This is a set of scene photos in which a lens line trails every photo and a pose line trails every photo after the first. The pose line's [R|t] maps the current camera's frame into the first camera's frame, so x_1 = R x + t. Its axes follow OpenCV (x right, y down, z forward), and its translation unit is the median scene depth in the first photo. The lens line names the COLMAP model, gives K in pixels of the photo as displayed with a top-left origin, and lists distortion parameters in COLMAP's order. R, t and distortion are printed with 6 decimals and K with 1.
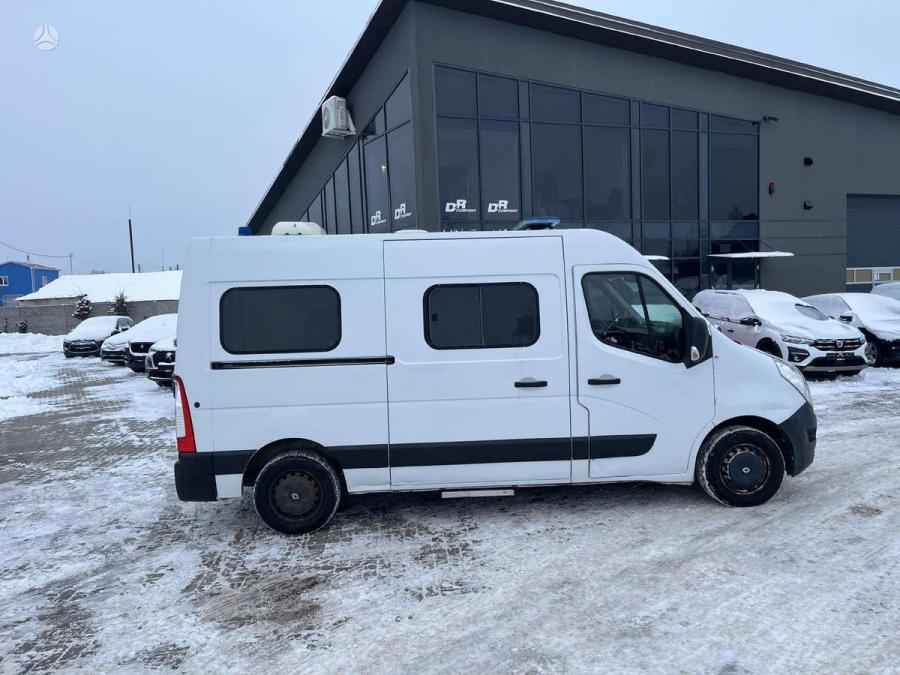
lens RADIAL K [[675.9, 0, 456.3], [0, 675.9, 337.4], [0, 0, 1]] dist [0.087196, -0.117336]
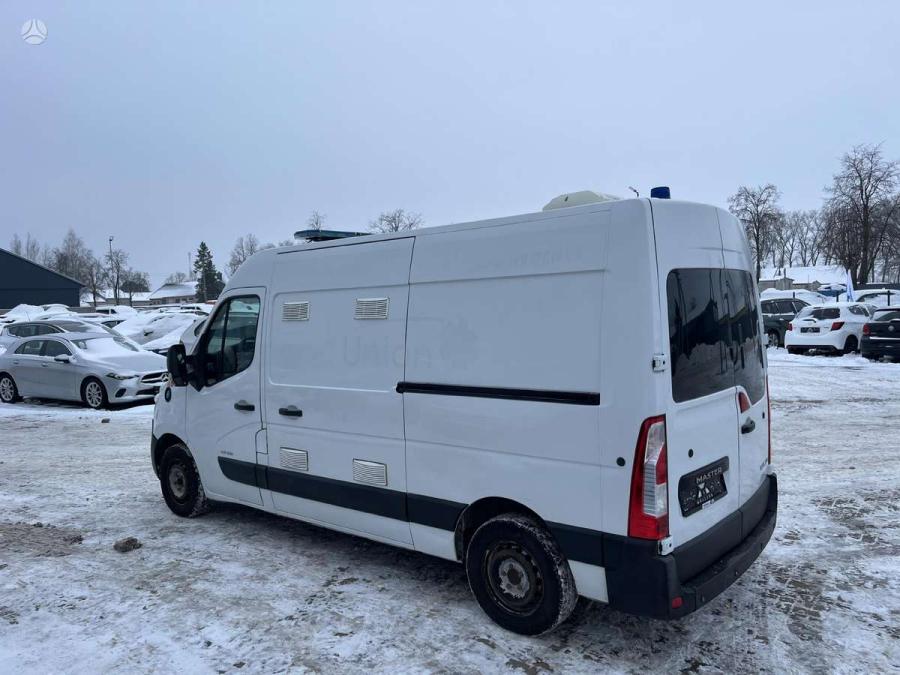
lens RADIAL K [[675.9, 0, 455.8], [0, 675.9, 341.7], [0, 0, 1]] dist [0.087196, -0.117336]
pose [[-0.738609, 0.019494, 0.673852, -0.696050], [0.103024, 0.991104, 0.084254, -0.101586], [-0.666215, 0.131654, -0.734047, 1.877079]]
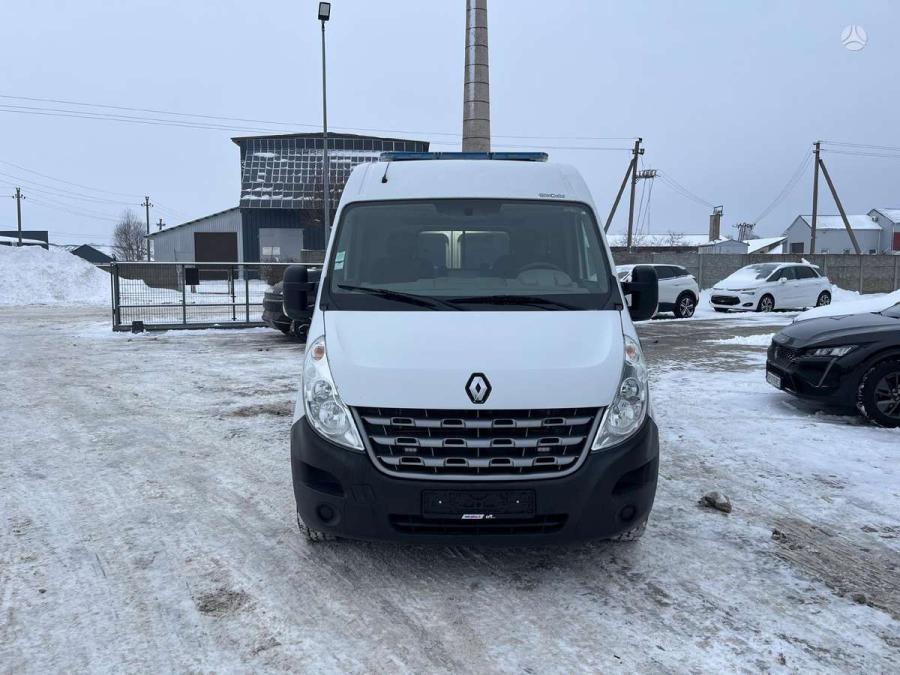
lens RADIAL K [[675.9, 0, 444.8], [0, 675.9, 325.9], [0, 0, 1]] dist [0.087196, -0.117336]
pose [[-0.046578, 0.124753, -0.991094, 1.140864], [-0.059211, 0.990081, 0.127408, -0.071275], [0.997158, 0.064618, -0.038729, 1.194753]]
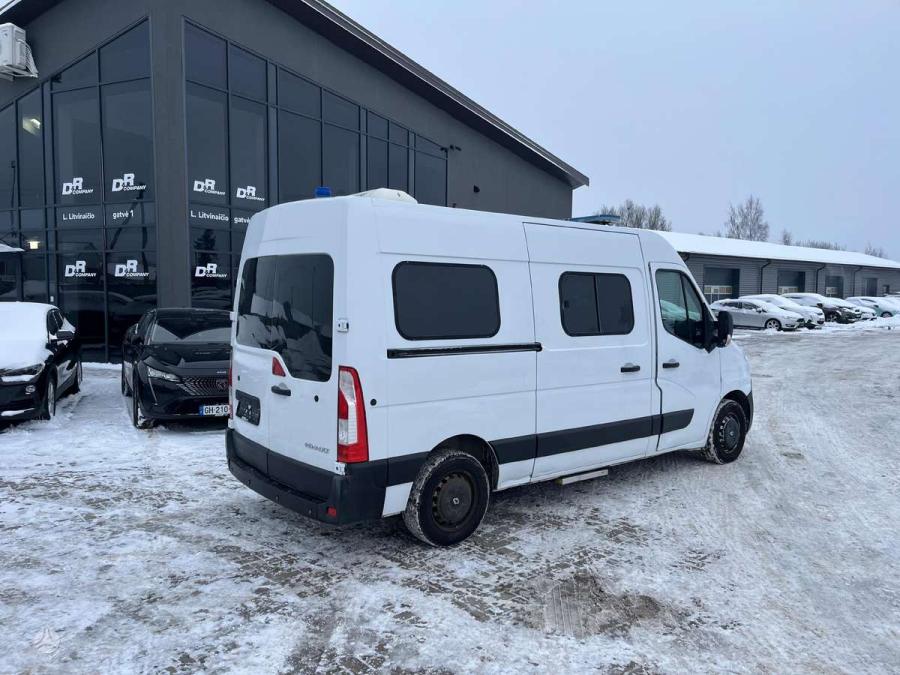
lens RADIAL K [[675.9, 0, 446.0], [0, 675.9, 336.1], [0, 0, 1]] dist [0.087196, -0.117336]
pose [[0.814097, 0.005218, 0.580705, -0.757956], [-0.000025, 0.999960, -0.008950, 0.026519], [-0.580729, 0.007272, 0.814065, 0.286216]]
